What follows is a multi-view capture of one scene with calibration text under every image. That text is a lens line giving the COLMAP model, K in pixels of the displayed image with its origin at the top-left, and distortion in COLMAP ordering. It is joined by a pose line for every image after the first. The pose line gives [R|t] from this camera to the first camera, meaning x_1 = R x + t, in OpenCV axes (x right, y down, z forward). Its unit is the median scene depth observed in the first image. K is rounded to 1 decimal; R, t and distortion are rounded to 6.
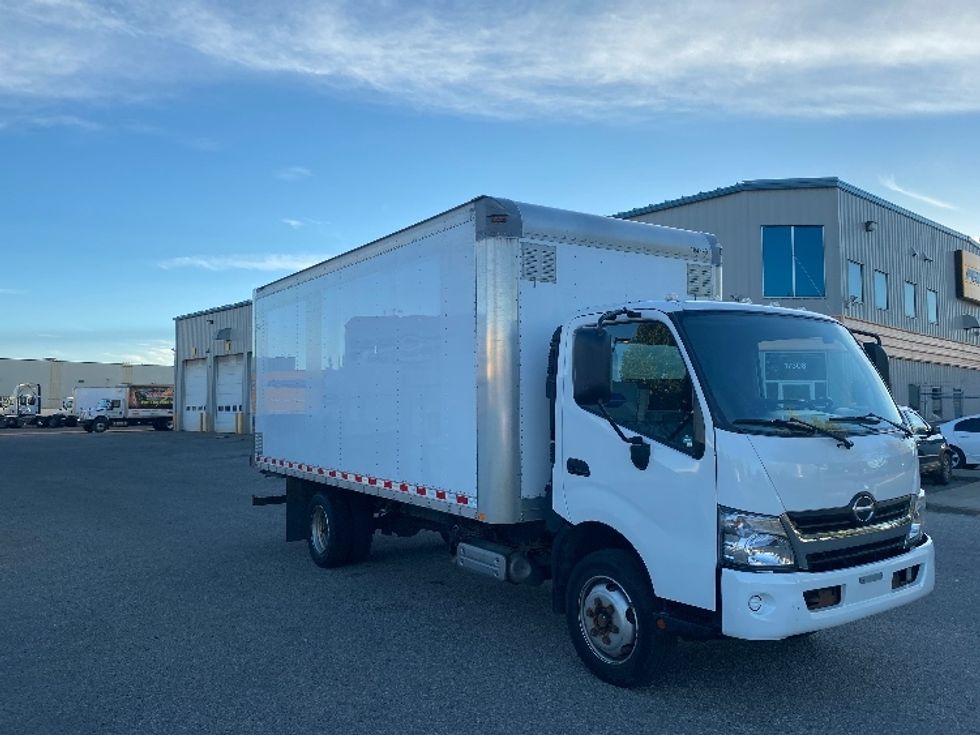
lens RADIAL K [[744.0, 0, 493.8], [0, 744.0, 349.2], [0, 0, 1]] dist [0.010946, 0.000356]
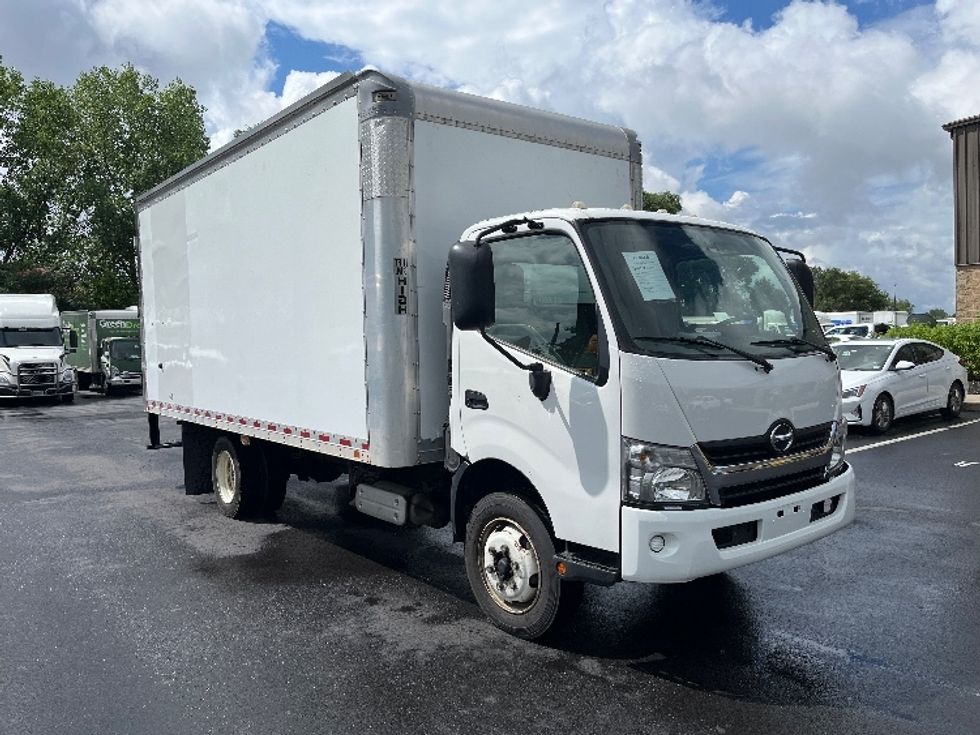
lens RADIAL K [[744.0, 0, 493.8], [0, 744.0, 349.2], [0, 0, 1]] dist [0.010946, 0.000356]
pose [[0.996939, -0.012638, 0.077149, 0.073394], [0.006707, 0.997034, 0.076664, 0.033381], [-0.077889, -0.075912, 0.994068, 0.126936]]
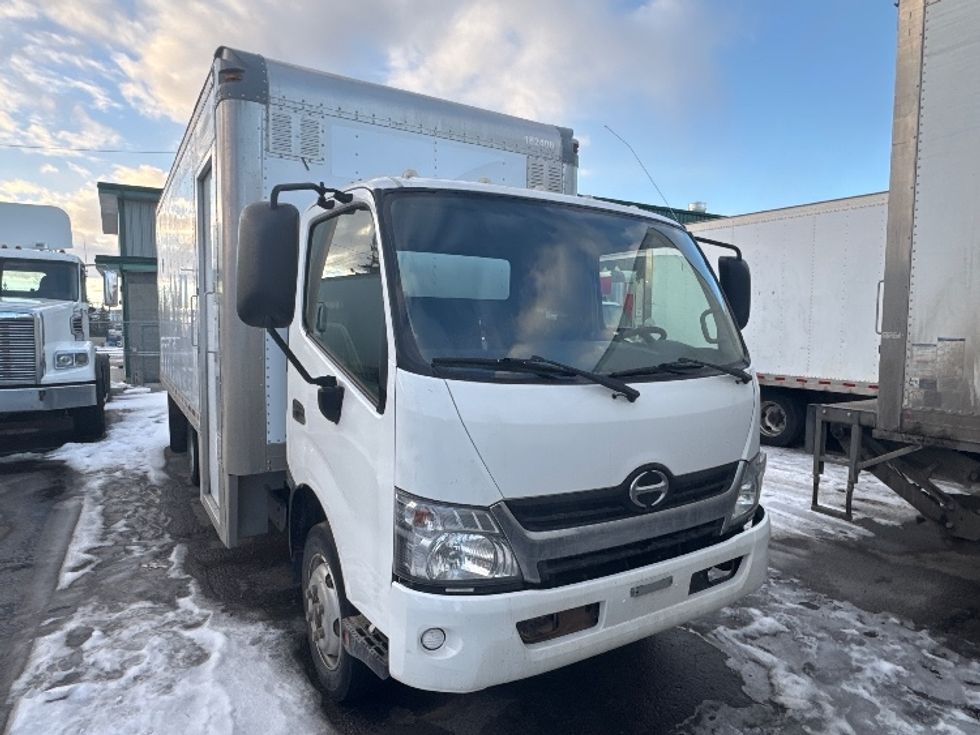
lens RADIAL K [[599.6, 0, 507.8], [0, 599.6, 368.4], [0, 0, 1]] dist [0.000695, -0.000255]
pose [[0.999400, 0.024115, -0.024843, 0.370195], [-0.020575, 0.990765, 0.134020, 0.033380], [0.027845, -0.133428, 0.990667, 0.457762]]
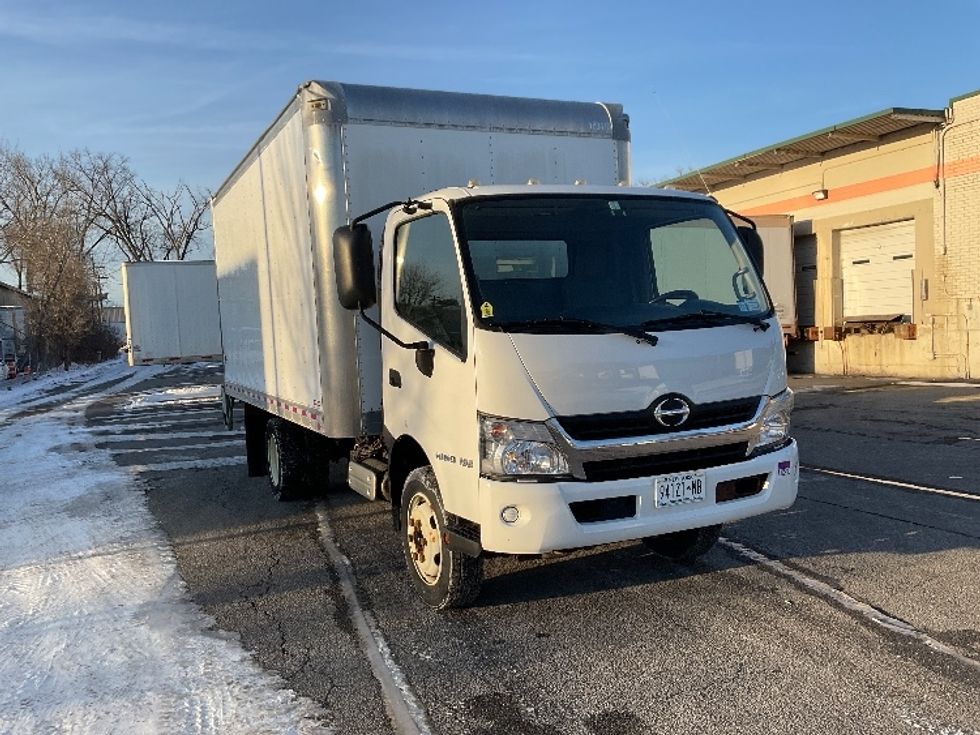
lens RADIAL K [[801.1, 0, 490.0], [0, 801.1, 367.5], [0, 0, 1]] dist [0.002677, 0.000267]
pose [[0.986332, -0.036185, -0.160748, 0.429962], [0.055160, 0.991810, 0.115193, 0.040705], [0.155264, -0.122485, 0.980250, 0.047229]]
